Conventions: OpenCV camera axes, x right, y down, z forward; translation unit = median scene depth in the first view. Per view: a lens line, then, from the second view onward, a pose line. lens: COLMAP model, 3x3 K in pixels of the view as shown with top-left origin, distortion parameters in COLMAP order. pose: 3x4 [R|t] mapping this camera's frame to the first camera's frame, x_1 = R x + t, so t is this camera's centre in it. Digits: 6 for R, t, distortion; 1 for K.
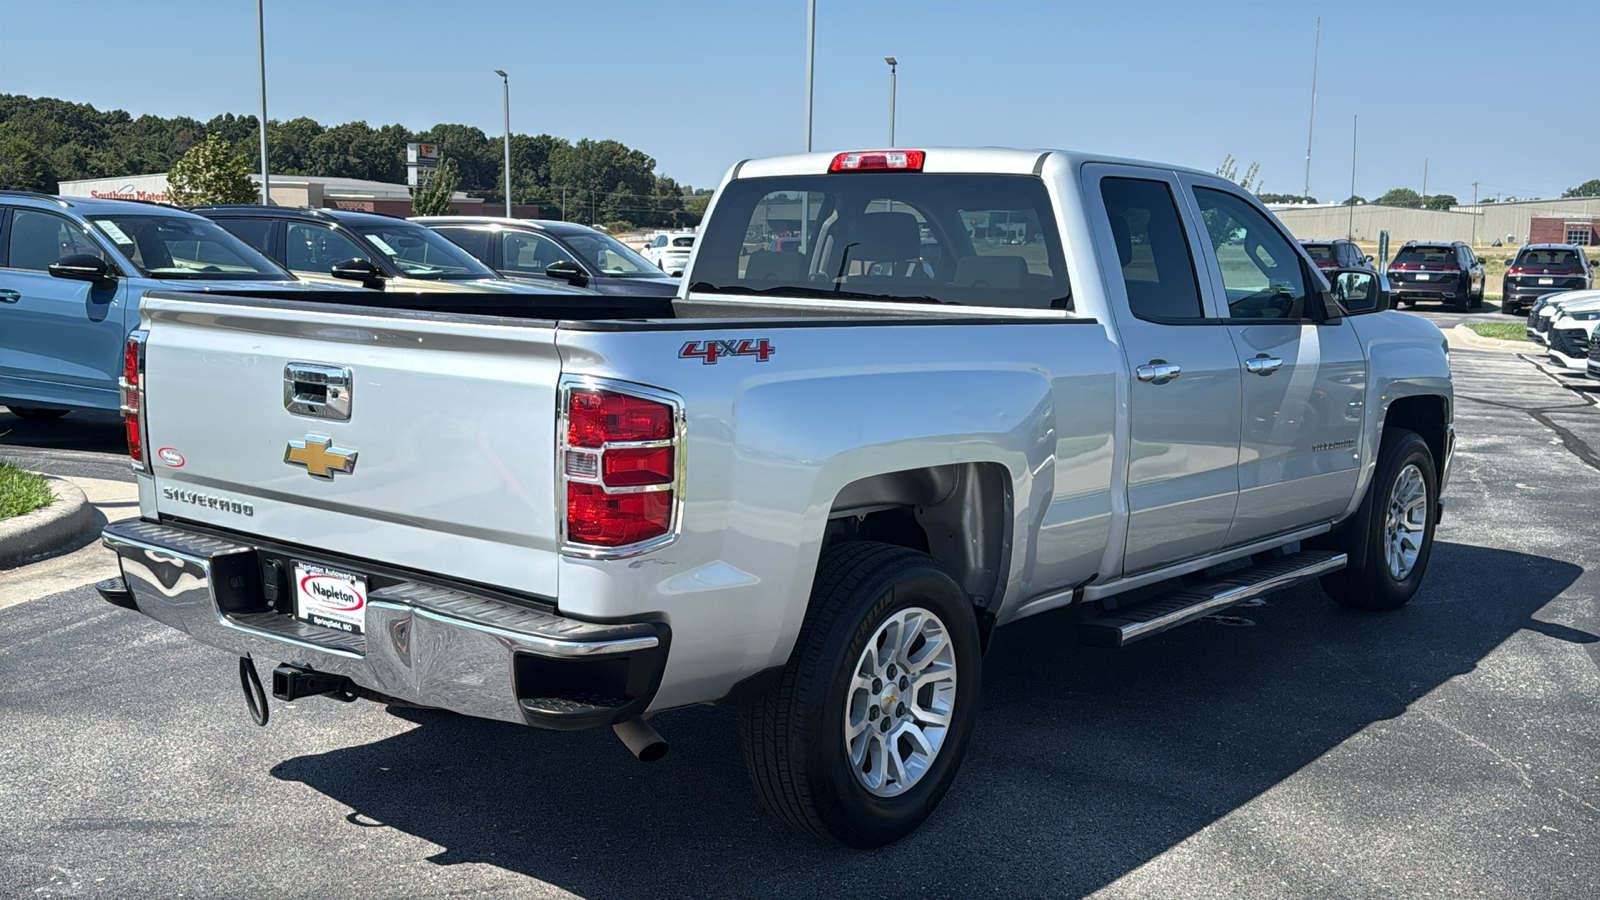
lens RADIAL K [[1627.1, 0, 803.2], [0, 1627.1, 457.4], [0, 0, 1]] dist [0.076102, 0.000000]
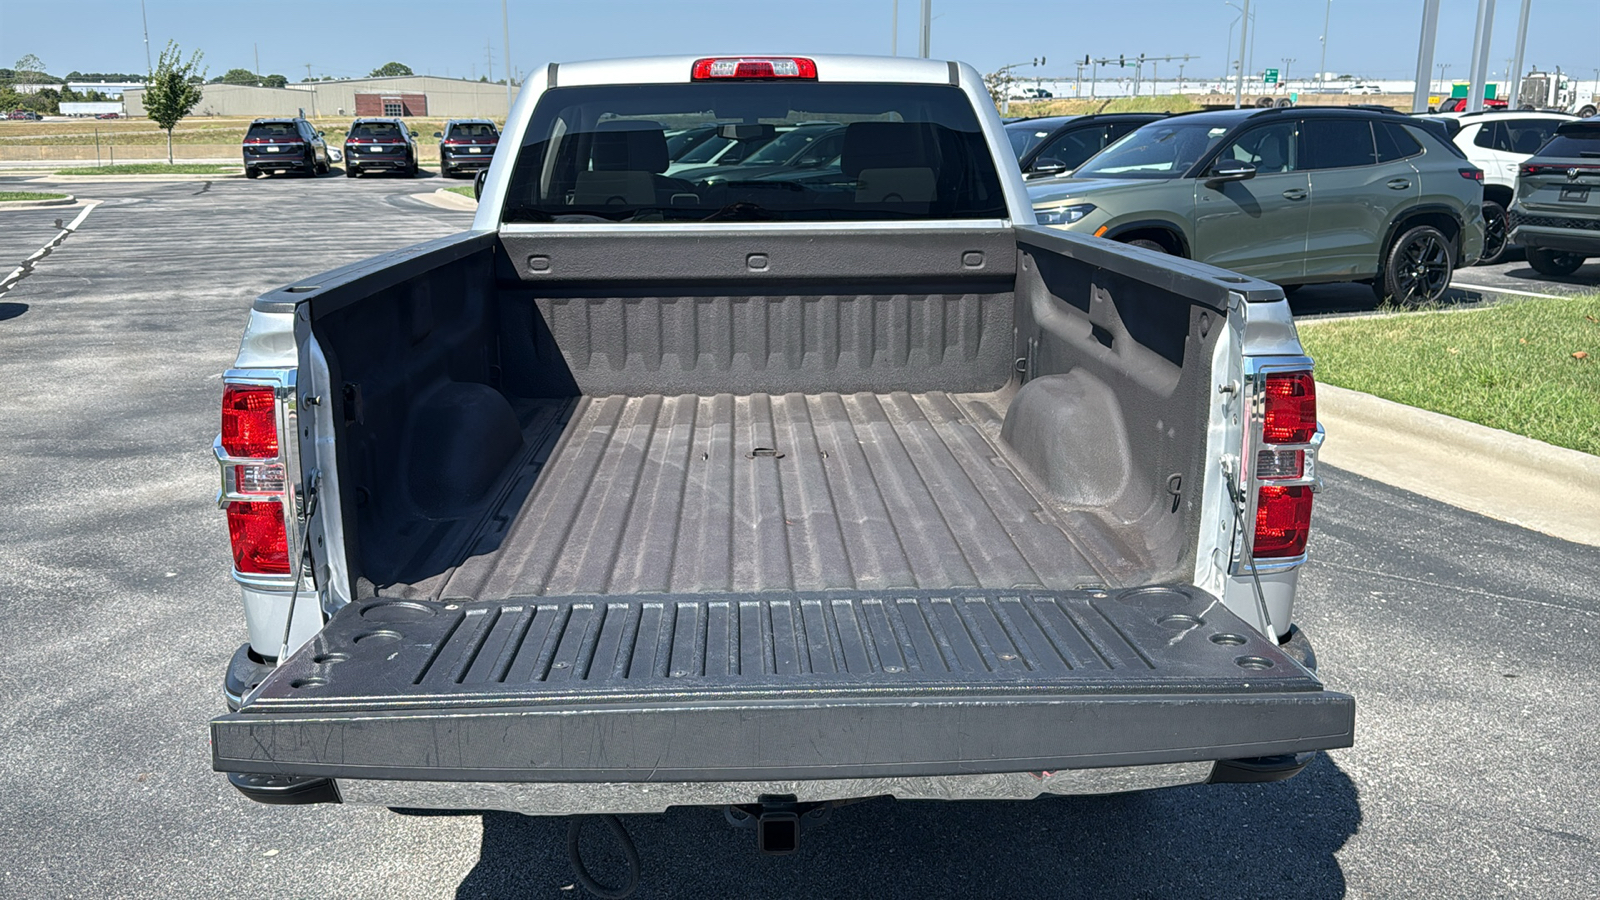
lens RADIAL K [[1379.6, 0, 788.1], [0, 1379.6, 453.1], [0, 0, 1]] dist [0.054813, -0.113062]
pose [[0.757511, -0.177940, 0.628103, -0.475741], [0.108897, 0.983097, 0.147177, -0.081864], [-0.643675, -0.043090, 0.764085, 0.383752]]
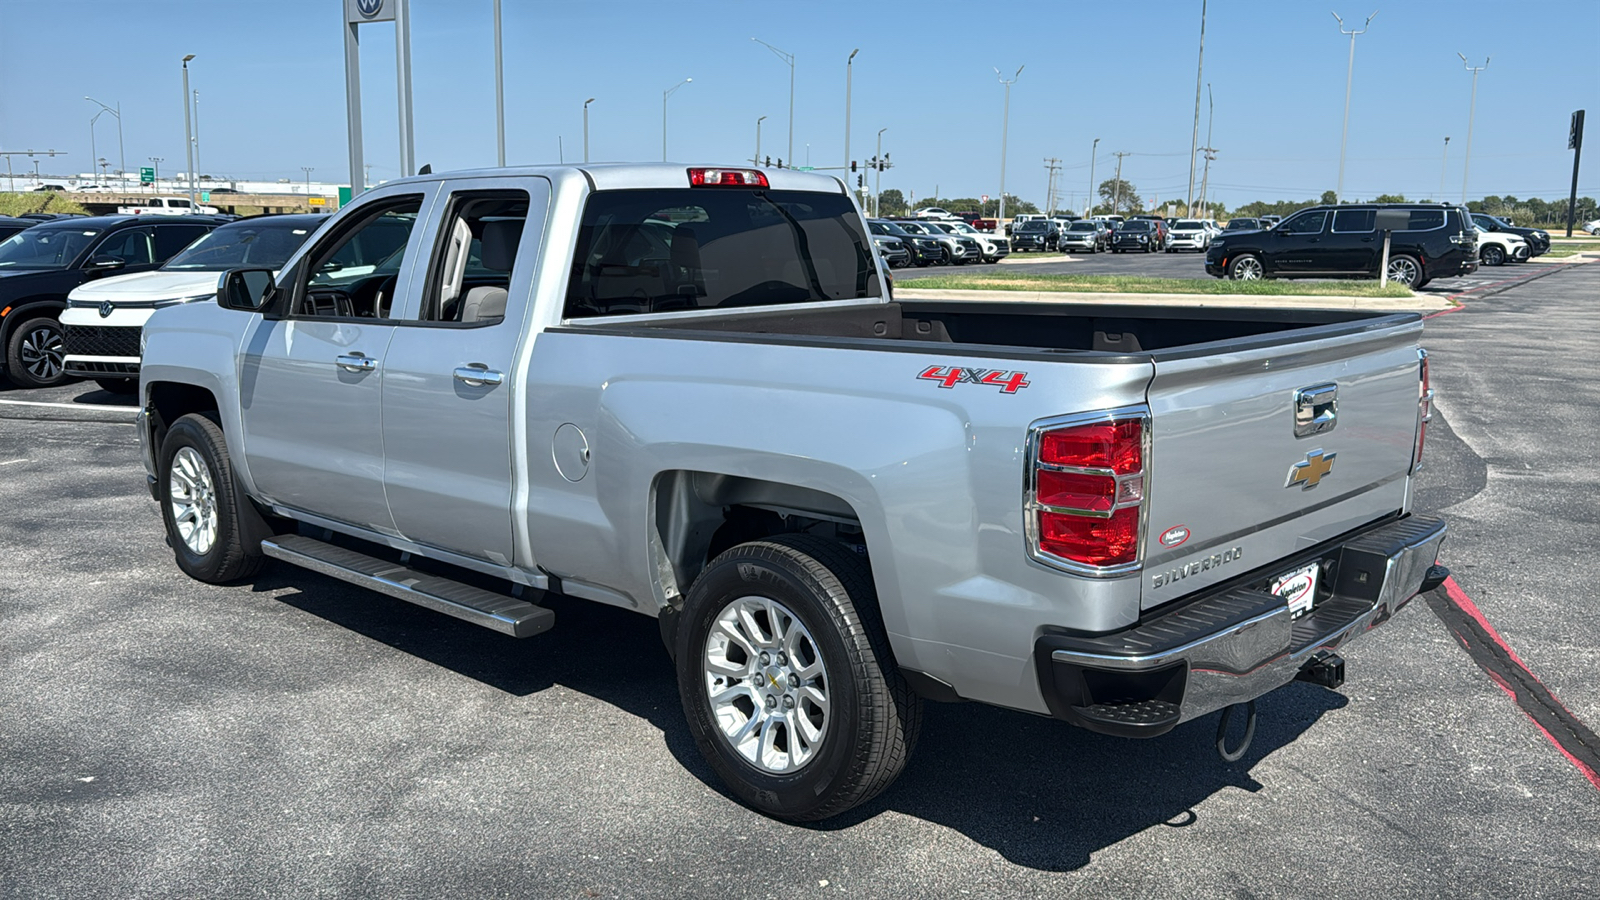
lens RADIAL K [[1379.6, 0, 802.1], [0, 1379.6, 453.4], [0, 0, 1]] dist [0.054813, -0.113062]
pose [[0.080973, -0.190445, 0.978353, -0.889535], [0.135981, 0.974509, 0.178442, -0.162010], [-0.987397, 0.118588, 0.104806, 0.886618]]
